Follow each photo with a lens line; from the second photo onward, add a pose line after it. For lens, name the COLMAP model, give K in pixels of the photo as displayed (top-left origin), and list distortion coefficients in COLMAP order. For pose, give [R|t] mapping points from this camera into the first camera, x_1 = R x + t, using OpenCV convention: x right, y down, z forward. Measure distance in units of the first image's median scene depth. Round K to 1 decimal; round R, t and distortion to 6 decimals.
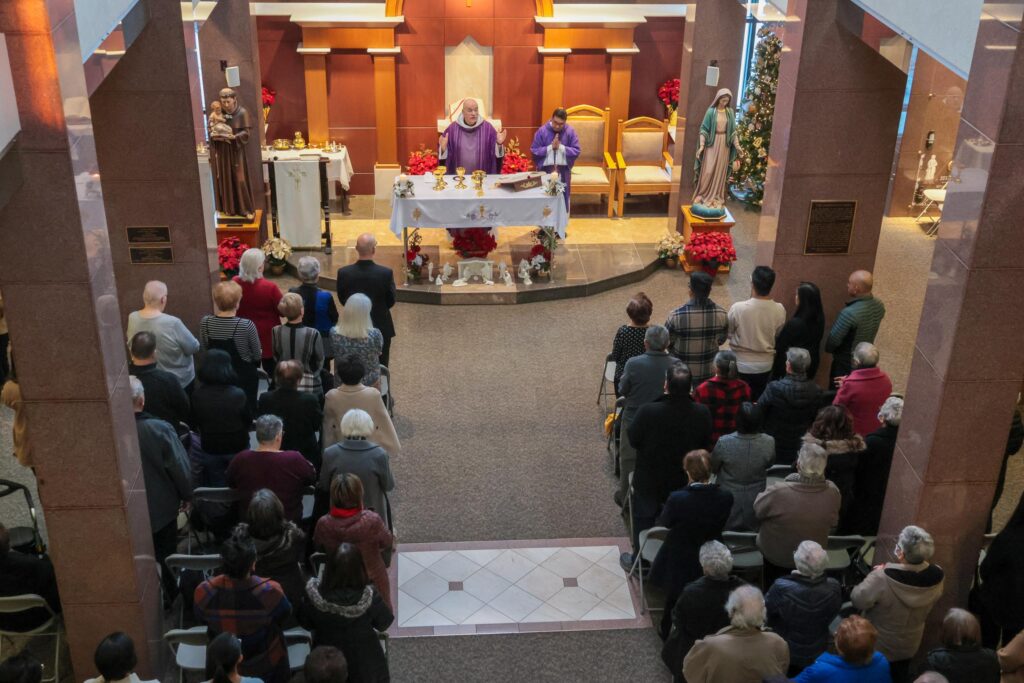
lens RADIAL K [[1224.0, 0, 512.0], [0, 1224.0, 341.5], [0, 0, 1]] dist [0.012511, 0.026801]
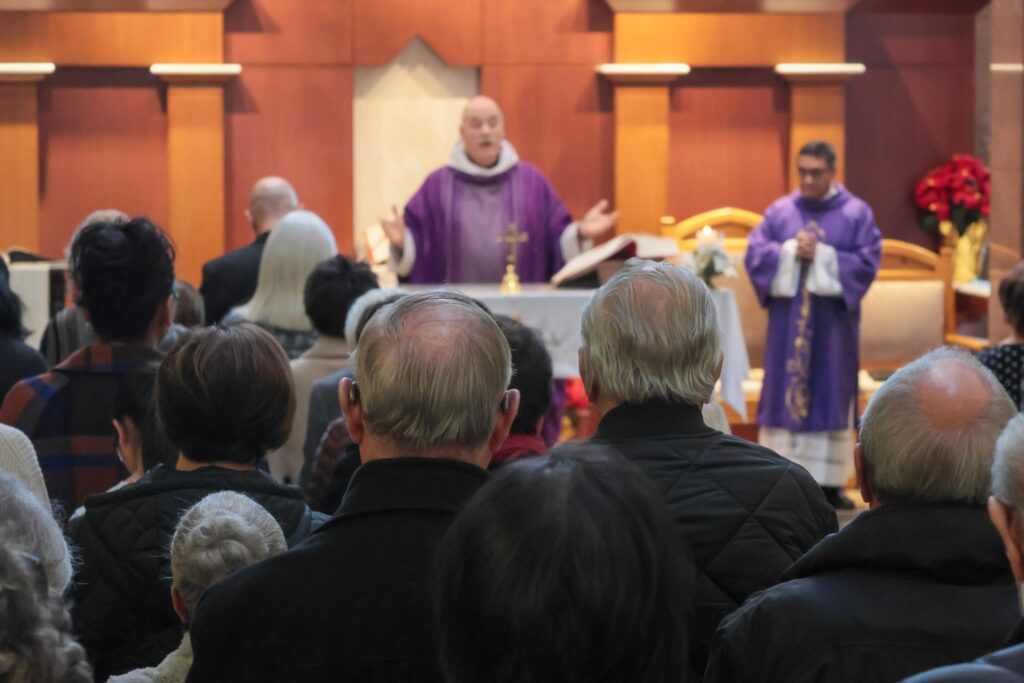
lens RADIAL K [[3104.9, 0, 527.3], [0, 3104.9, 343.4], [0, 0, 1]] dist [0.028203, -0.429090]
pose [[0.996588, -0.028434, 0.077481, -0.086757], [0.057206, 0.914665, -0.400145, 0.248029], [-0.059491, 0.403212, 0.913171, 0.170905]]
